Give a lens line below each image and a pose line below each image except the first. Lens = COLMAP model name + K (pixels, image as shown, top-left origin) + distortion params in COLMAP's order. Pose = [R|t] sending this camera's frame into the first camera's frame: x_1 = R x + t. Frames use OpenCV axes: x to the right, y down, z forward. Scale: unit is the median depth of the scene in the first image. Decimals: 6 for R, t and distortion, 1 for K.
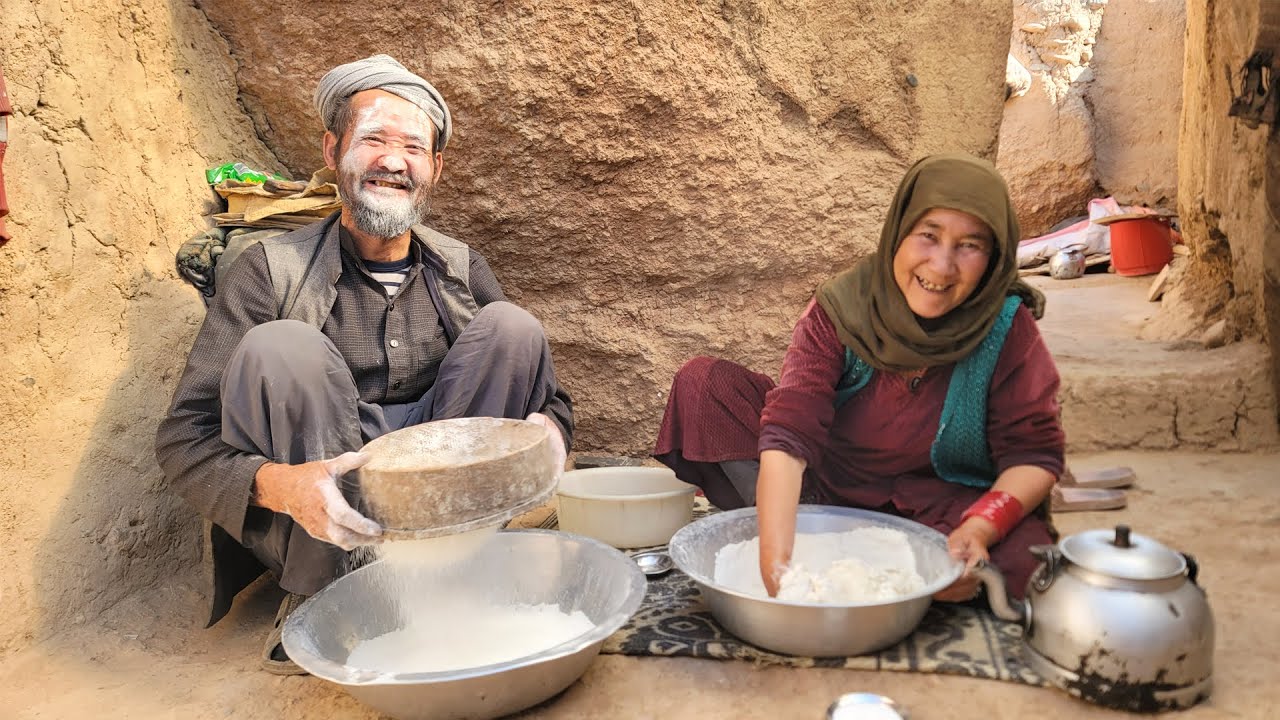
lens RADIAL K [[912.7, 0, 633.4], [0, 912.7, 360.4], [0, 0, 1]] dist [0.005889, -0.000406]
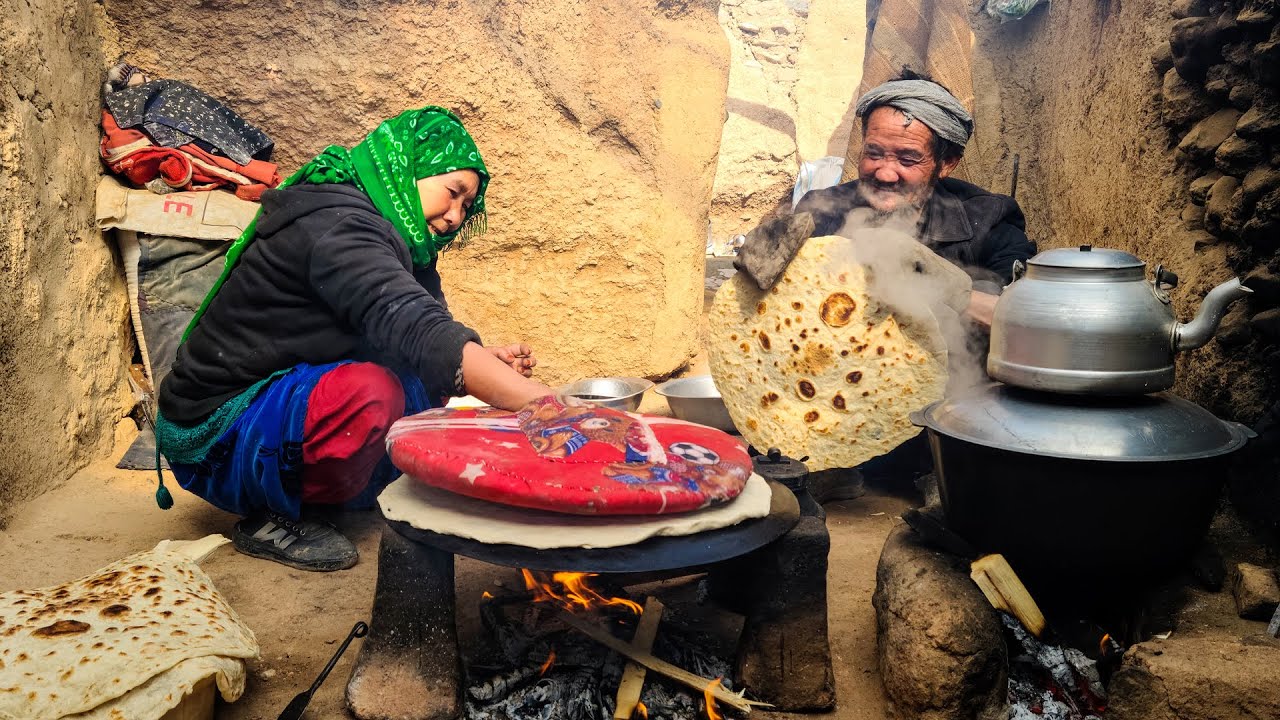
lens RADIAL K [[912.7, 0, 633.4], [0, 912.7, 360.4], [0, 0, 1]] dist [0.005889, -0.000406]
pose [[0.960086, 0.013561, 0.279375, -0.095543], [-0.022878, 0.999285, 0.030117, 0.025574], [-0.278767, -0.035306, 0.959710, -0.276376]]
